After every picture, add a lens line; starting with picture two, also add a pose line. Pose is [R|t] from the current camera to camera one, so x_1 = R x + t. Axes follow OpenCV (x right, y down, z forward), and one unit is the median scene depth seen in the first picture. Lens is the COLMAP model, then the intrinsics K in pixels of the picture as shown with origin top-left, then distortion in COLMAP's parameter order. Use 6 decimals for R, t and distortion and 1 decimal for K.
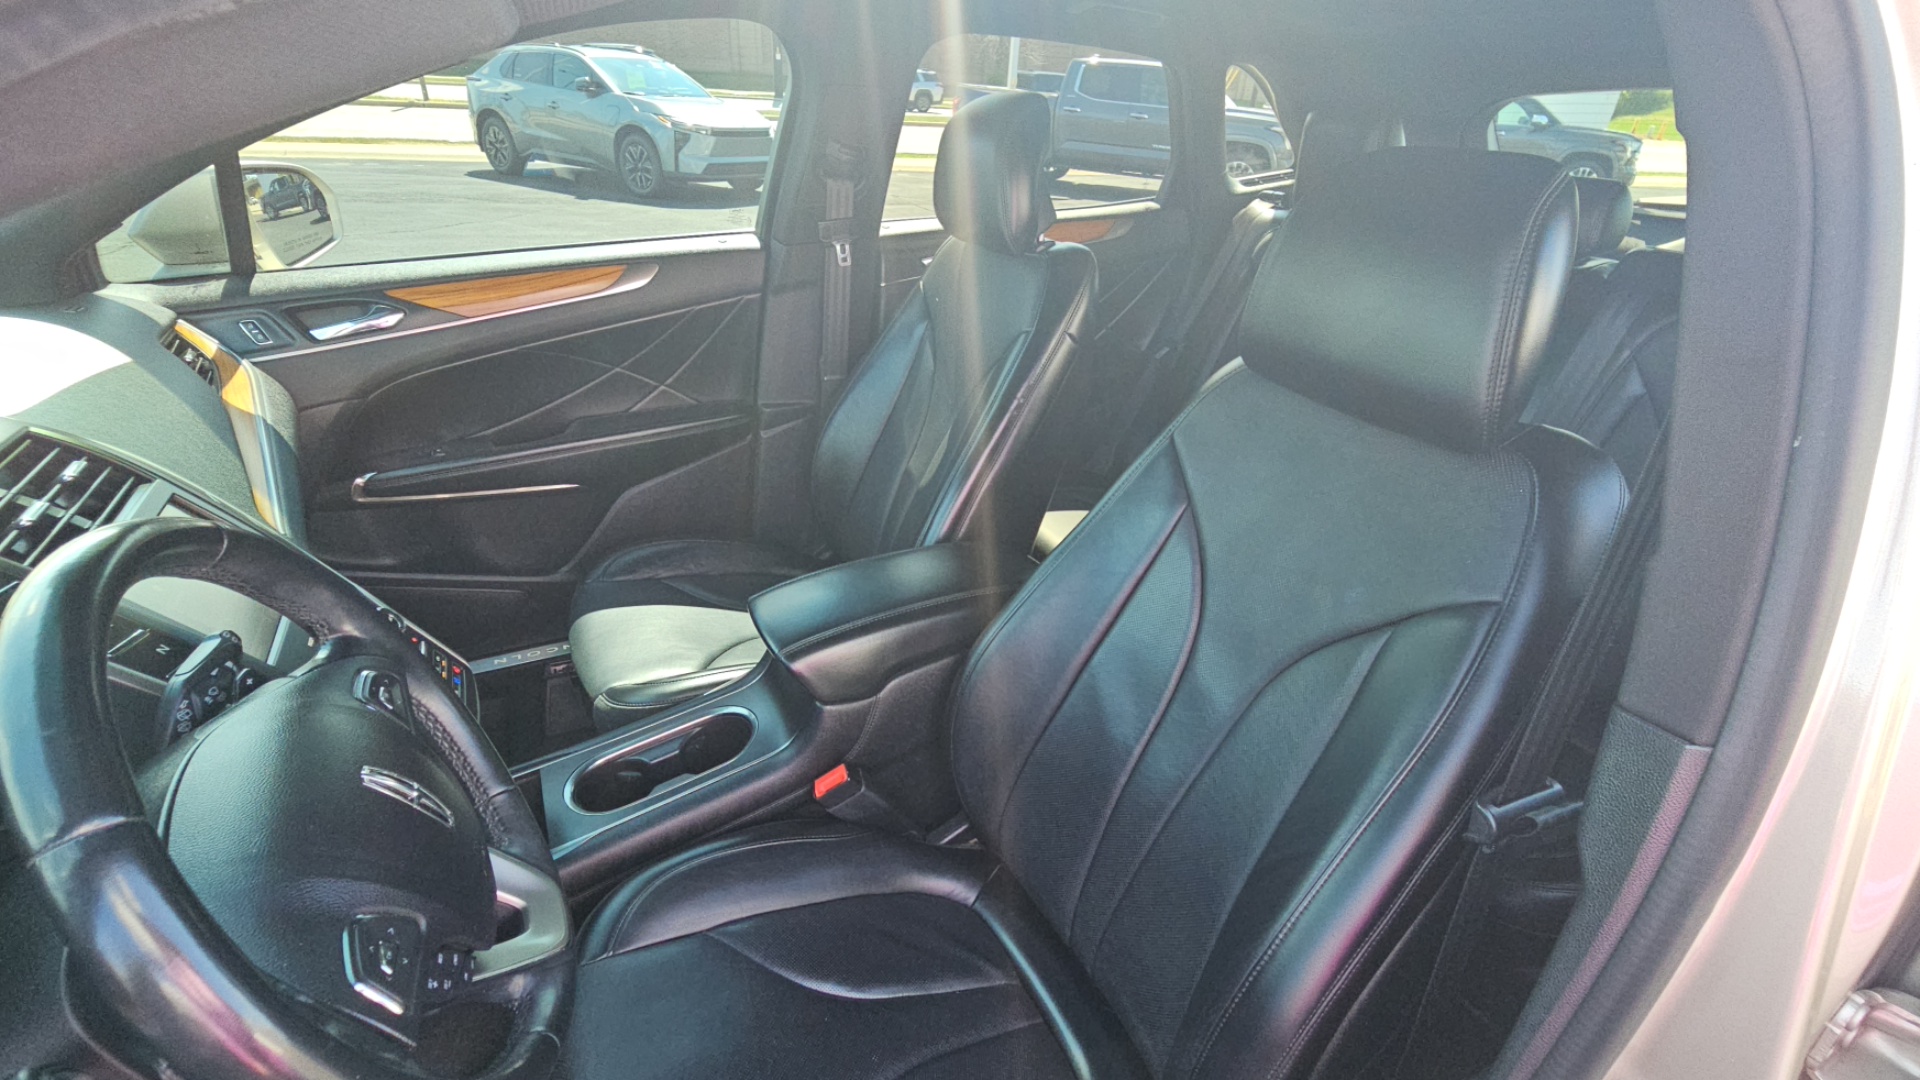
lens RADIAL K [[859.4, 0, 985.2], [0, 859.4, 533.4], [0, 0, 1]] dist [0.011665, -0.009686]
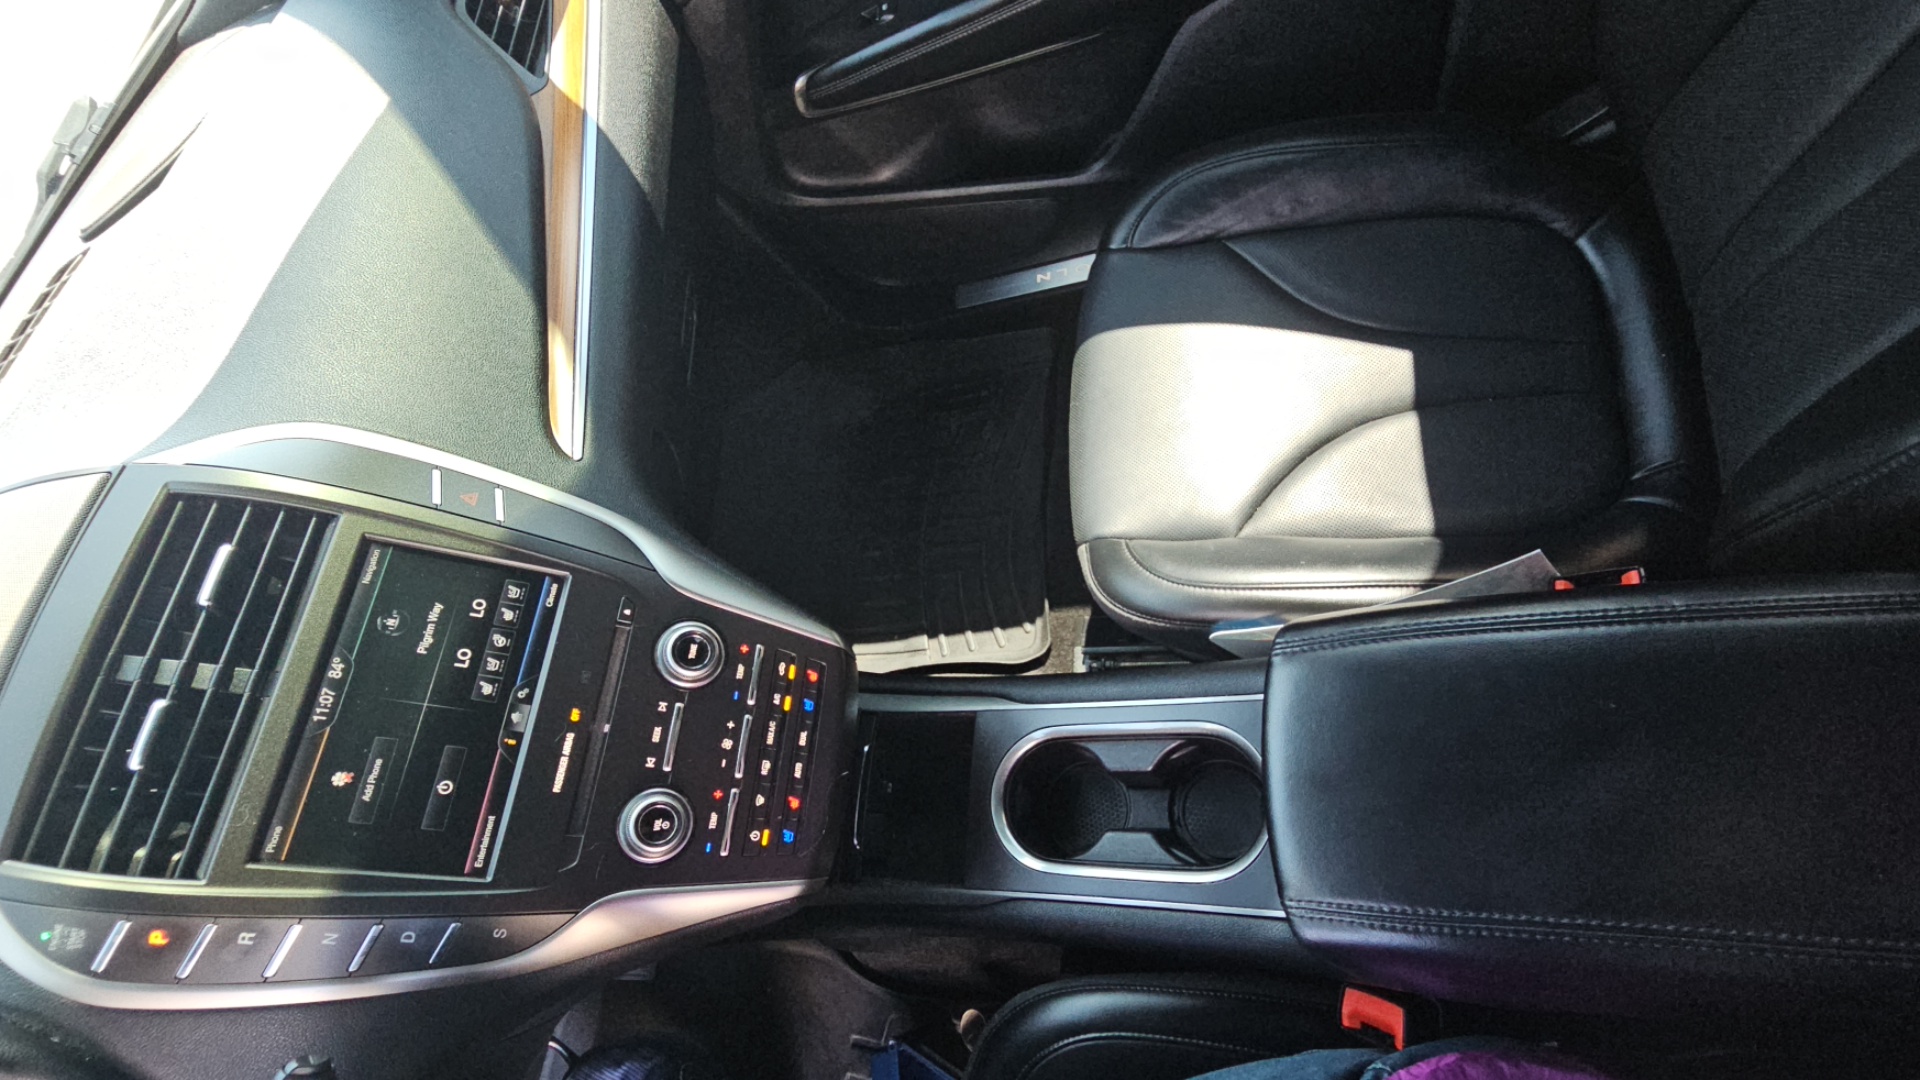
lens RADIAL K [[859.0, 0, 980.0], [0, 859.0, 542.3], [0, 0, 1]] dist [0.006246, -0.006556]
pose [[0.745026, 0.343663, -0.571692, -0.113708], [0.180976, 0.720774, 0.669128, -0.222427], [0.642015, -0.601981, 0.474801, 0.548183]]
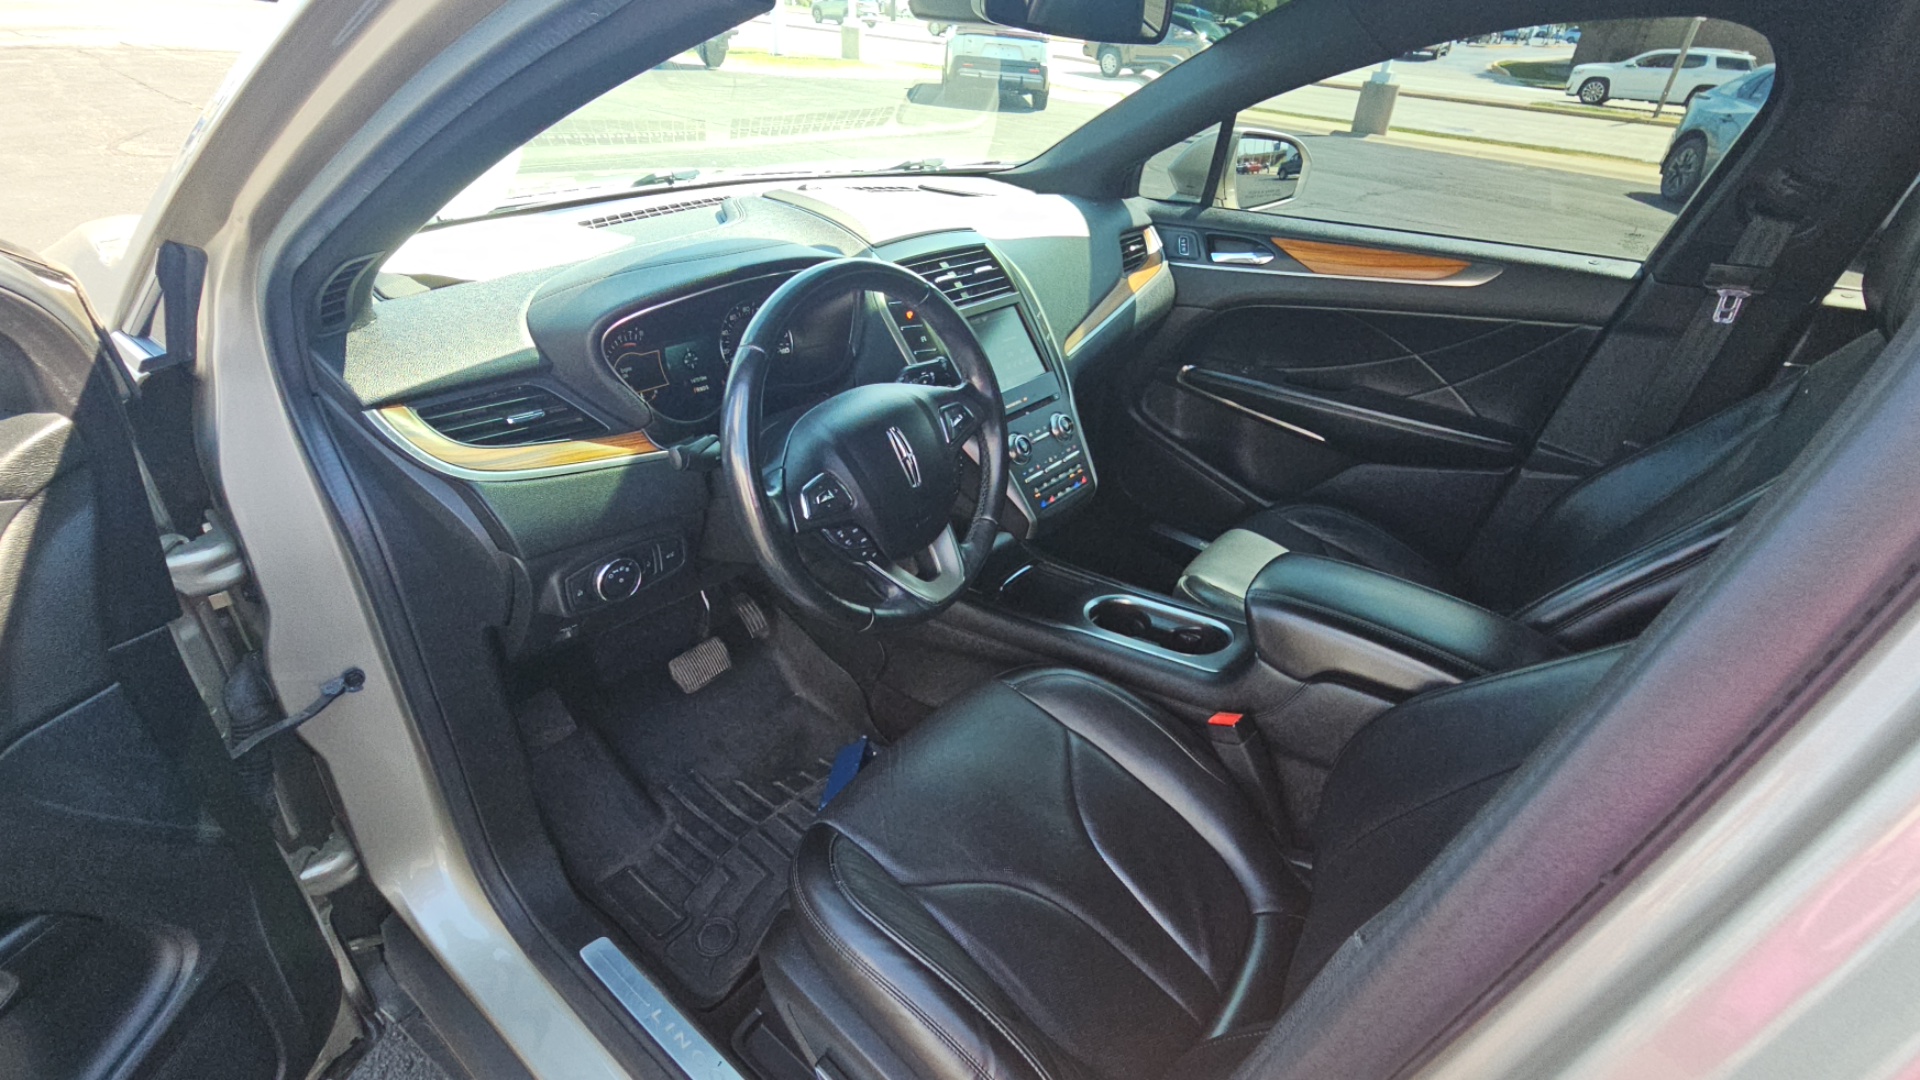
lens RADIAL K [[859.0, 0, 980.0], [0, 859.0, 542.3], [0, 0, 1]] dist [0.006246, -0.006556]
pose [[0.413281, 0.461358, -0.785078, 0.308213], [-0.463963, 0.848536, 0.254410, -0.022404], [0.783541, 0.259104, 0.564737, 0.066369]]
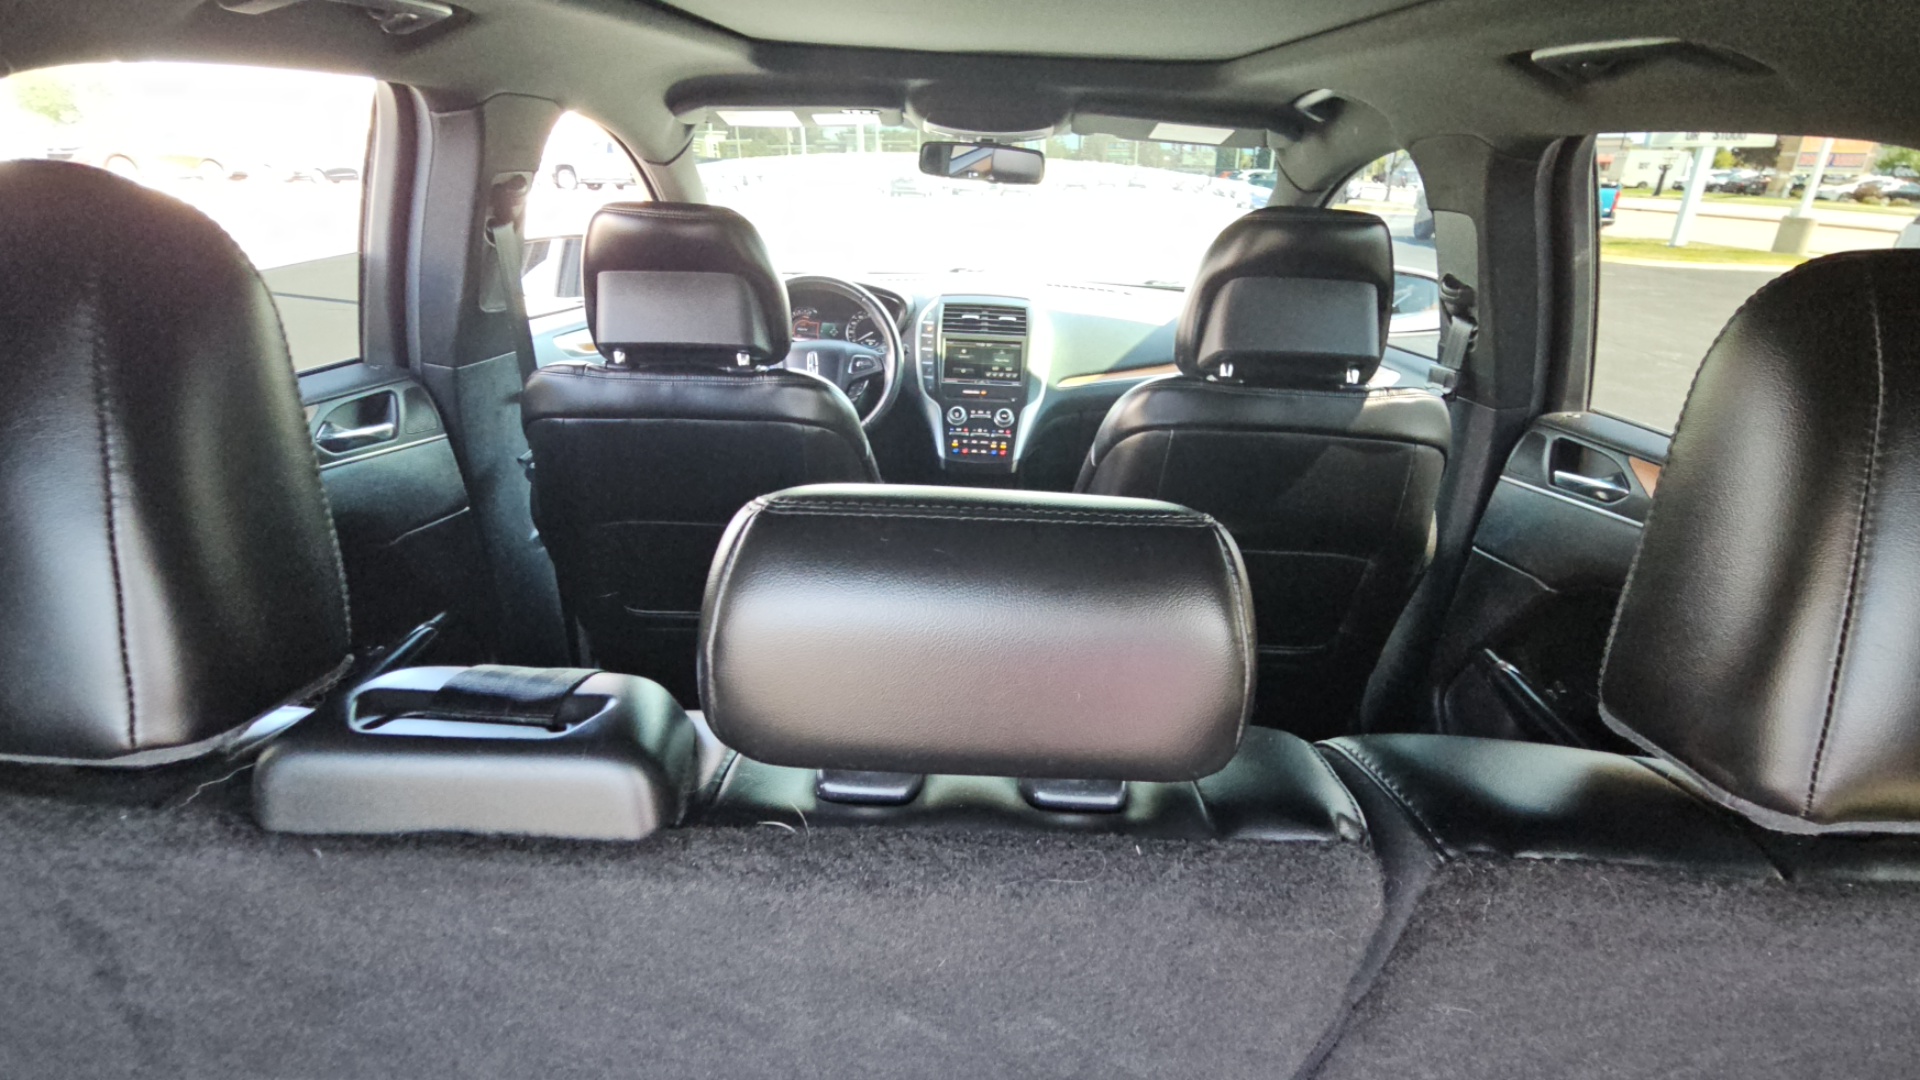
lens RADIAL K [[859.0, 0, 980.0], [0, 859.0, 542.3], [0, 0, 1]] dist [0.006246, -0.006556]
pose [[-0.470431, 0.296311, -0.831201, 0.830111], [-0.451747, 0.728283, 0.515295, -0.498235], [0.758037, 0.617903, -0.208750, 1.017954]]
